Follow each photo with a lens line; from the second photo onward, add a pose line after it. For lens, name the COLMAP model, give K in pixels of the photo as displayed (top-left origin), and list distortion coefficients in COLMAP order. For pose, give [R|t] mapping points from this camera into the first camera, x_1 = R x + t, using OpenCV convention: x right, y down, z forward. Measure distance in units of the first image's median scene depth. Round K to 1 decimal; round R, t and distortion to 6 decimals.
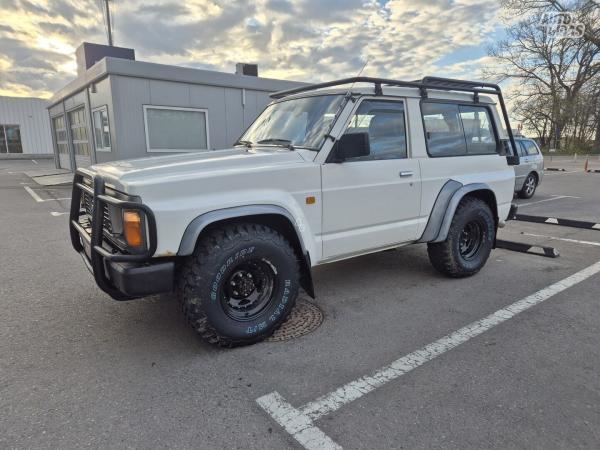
lens RADIAL K [[399.0, 0, 301.1], [0, 399.0, 230.3], [0, 0, 1]] dist [0.075333, -0.056573]
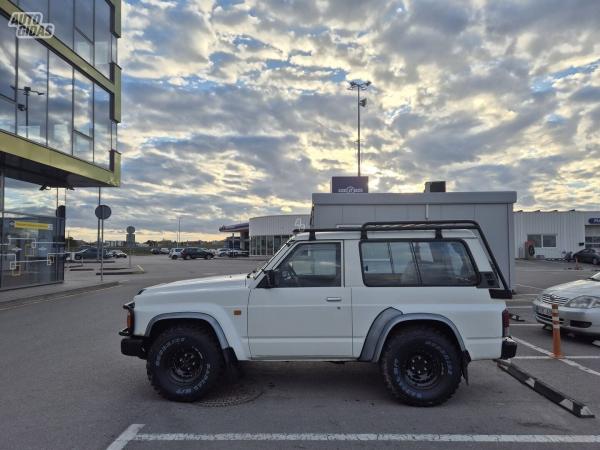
lens RADIAL K [[399.0, 0, 301.1], [0, 399.0, 230.3], [0, 0, 1]] dist [0.075333, -0.056573]
pose [[0.780331, -0.030537, -0.624620, 1.032469], [-0.123713, 0.971530, -0.202050, -0.089251], [0.613007, 0.234939, 0.754338, -0.063170]]
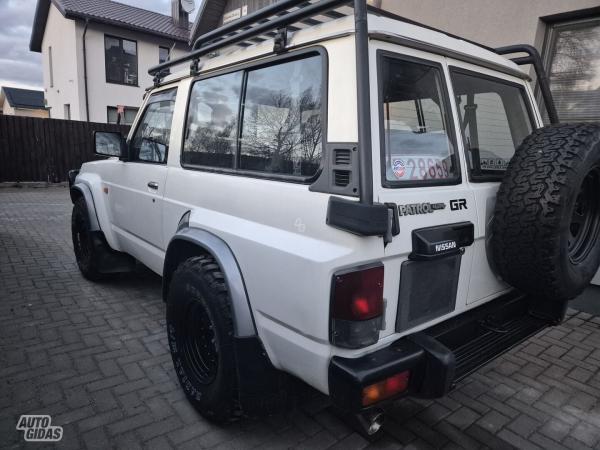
lens RADIAL K [[399.0, 0, 301.1], [0, 399.0, 230.3], [0, 0, 1]] dist [0.075333, -0.056573]
pose [[0.071806, 0.215737, -0.973808, 1.099365], [-0.233122, 0.952916, 0.193919, -0.290122], [0.969793, 0.213091, 0.118718, 1.301822]]
